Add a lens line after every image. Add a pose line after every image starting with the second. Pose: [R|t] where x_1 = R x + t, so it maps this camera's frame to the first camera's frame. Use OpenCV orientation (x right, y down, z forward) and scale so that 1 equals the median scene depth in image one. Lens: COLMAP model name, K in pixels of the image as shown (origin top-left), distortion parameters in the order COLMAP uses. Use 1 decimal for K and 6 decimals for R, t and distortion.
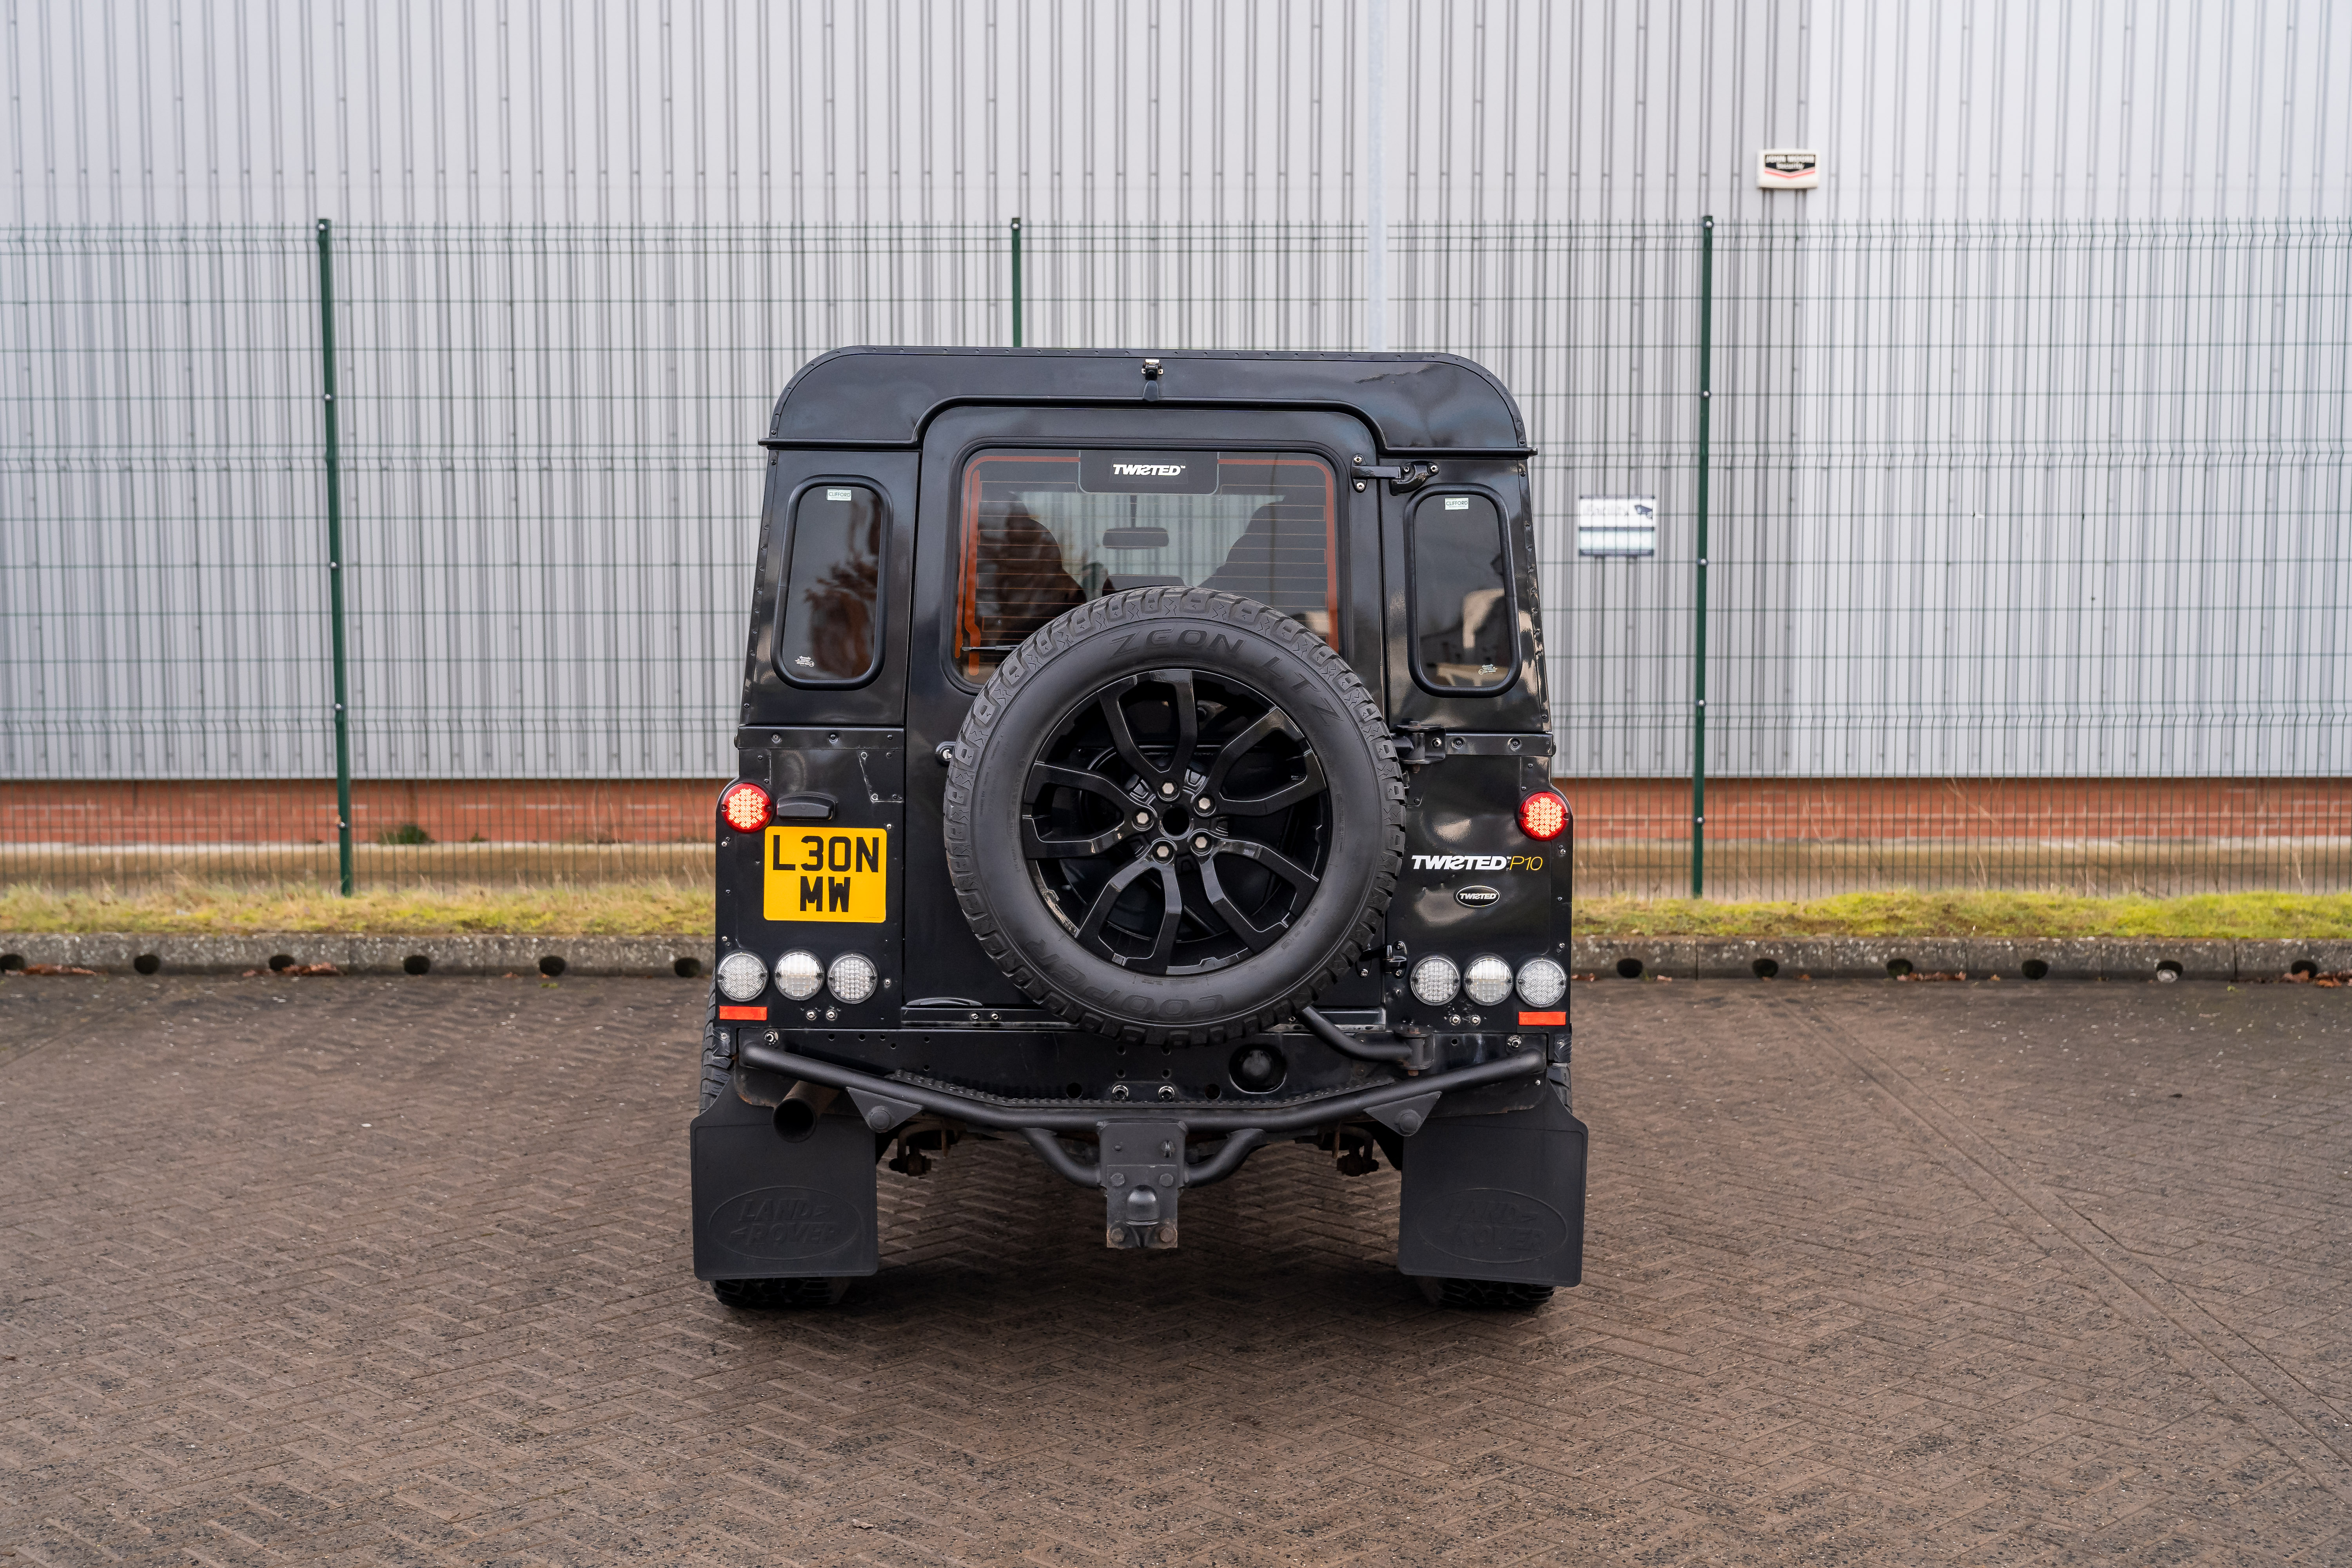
lens RADIAL K [[3023.5, 0, 1138.6], [0, 3023.5, 822.8], [0, 0, 1]] dist [0.007181, 0.000000]
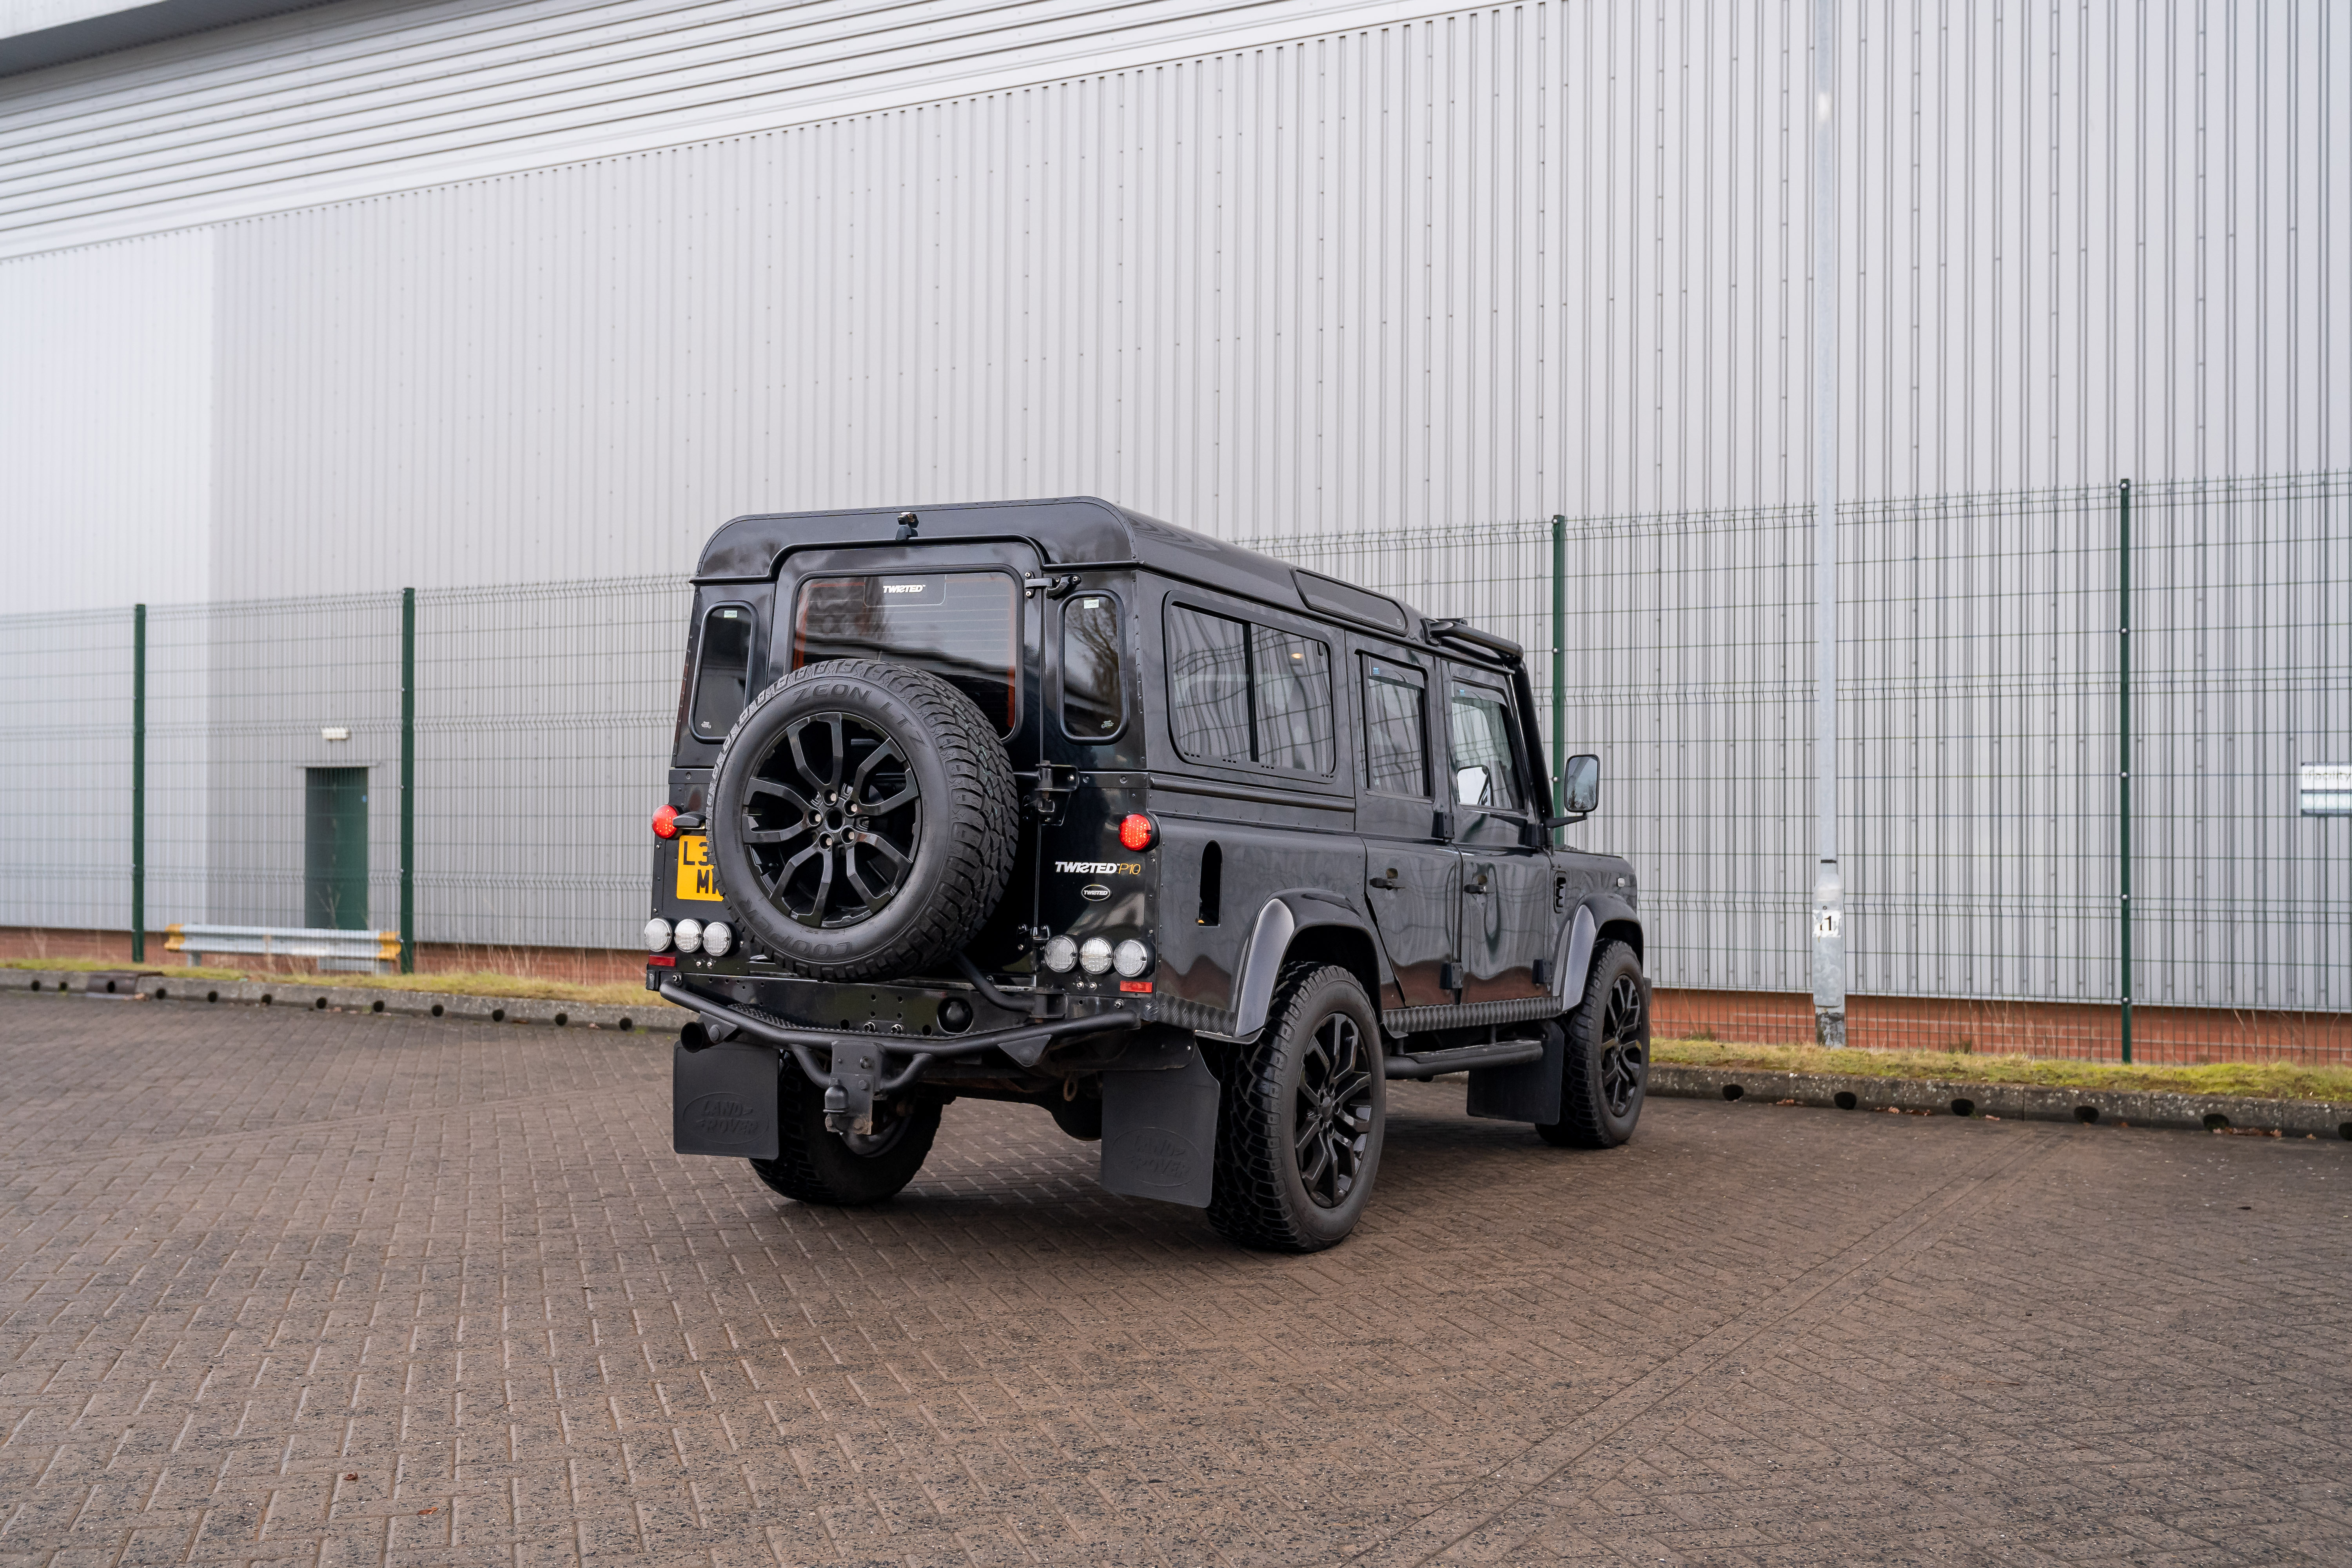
lens RADIAL K [[2353.0, 0, 1180.0], [0, 2353.0, 799.4], [0, 0, 1]] dist [-0.005537, 0.000000]
pose [[0.877312, 0.000347, -0.479920, 0.641048], [-0.061422, 0.991857, -0.111565, 0.096596], [0.475973, 0.127355, 0.870190, 0.103687]]
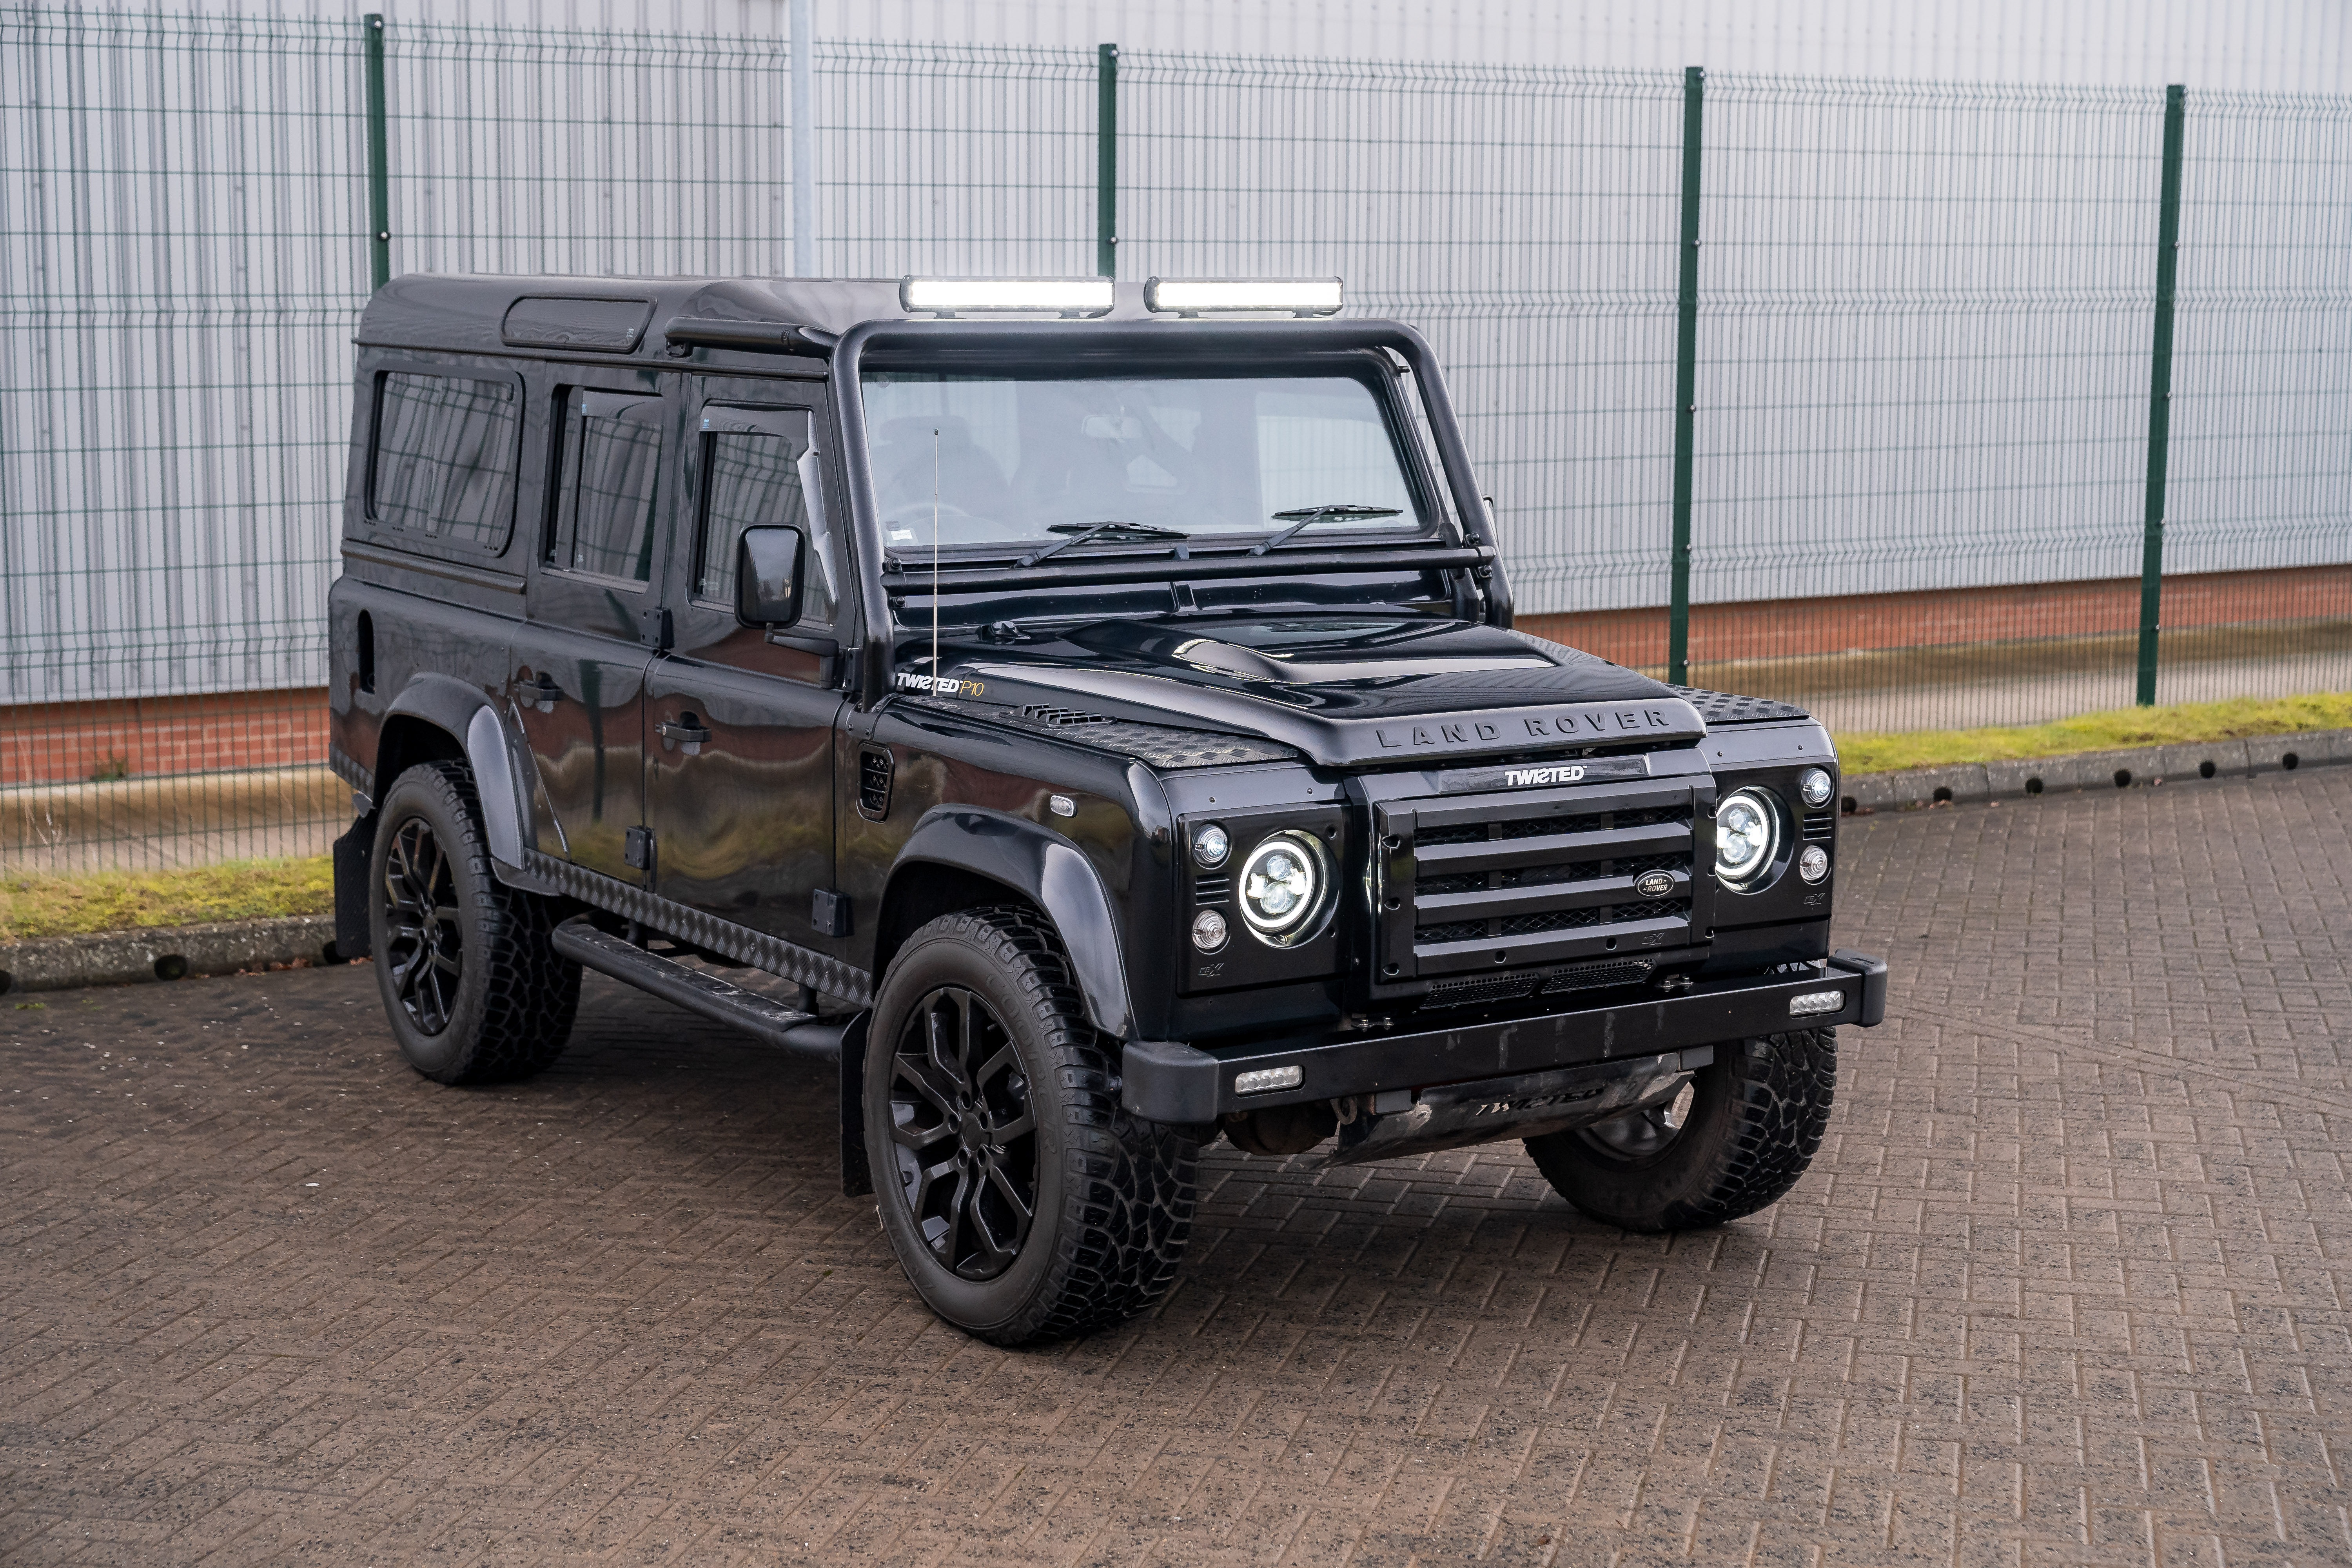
lens RADIAL K [[3632.8, 0, 1162.9], [0, 3632.8, 798.8], [0, 0, 1]] dist [0.006926, 0.000000]
pose [[0.847521, -0.071072, 0.525982, -0.815427], [0.058665, 0.997466, 0.040253, -0.034845], [-0.527510, -0.003258, 0.849542, 0.135312]]
